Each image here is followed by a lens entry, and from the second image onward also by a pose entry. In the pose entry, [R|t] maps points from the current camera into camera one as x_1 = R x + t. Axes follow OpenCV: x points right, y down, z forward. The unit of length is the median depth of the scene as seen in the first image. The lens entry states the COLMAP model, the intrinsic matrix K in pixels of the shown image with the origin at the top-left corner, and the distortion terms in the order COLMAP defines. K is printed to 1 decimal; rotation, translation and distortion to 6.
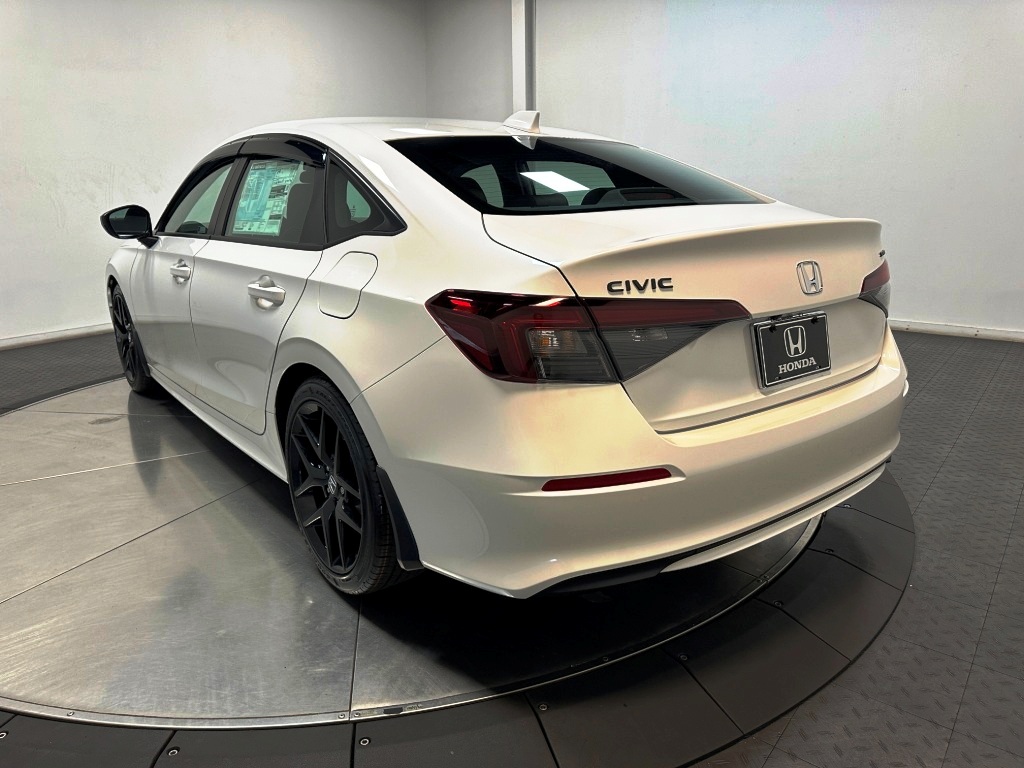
lens RADIAL K [[718.8, 0, 512.0], [0, 718.8, 384.0], [0, 0, 1]] dist [0.038608, -0.066045]
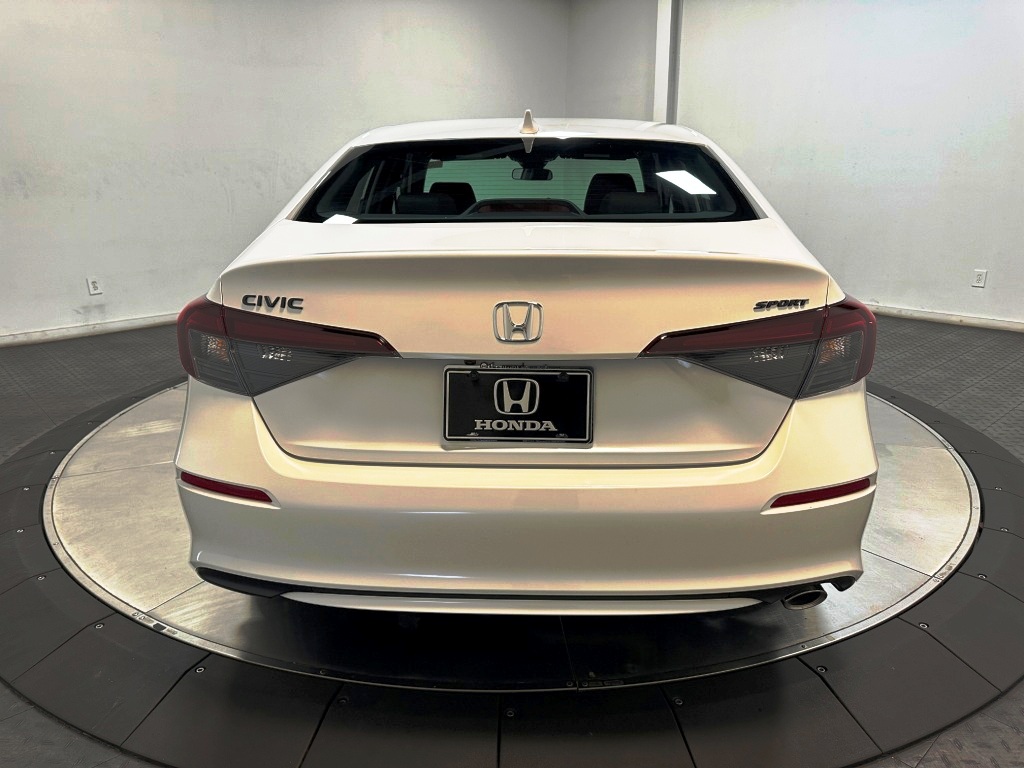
lens RADIAL K [[718.8, 0, 512.0], [0, 718.8, 384.0], [0, 0, 1]] dist [0.038608, -0.066045]
pose [[0.819929, 0.186165, -0.541349, 0.908045], [-0.178626, 0.981631, 0.067026, -0.139231], [0.543883, 0.041743, 0.838122, 0.336922]]
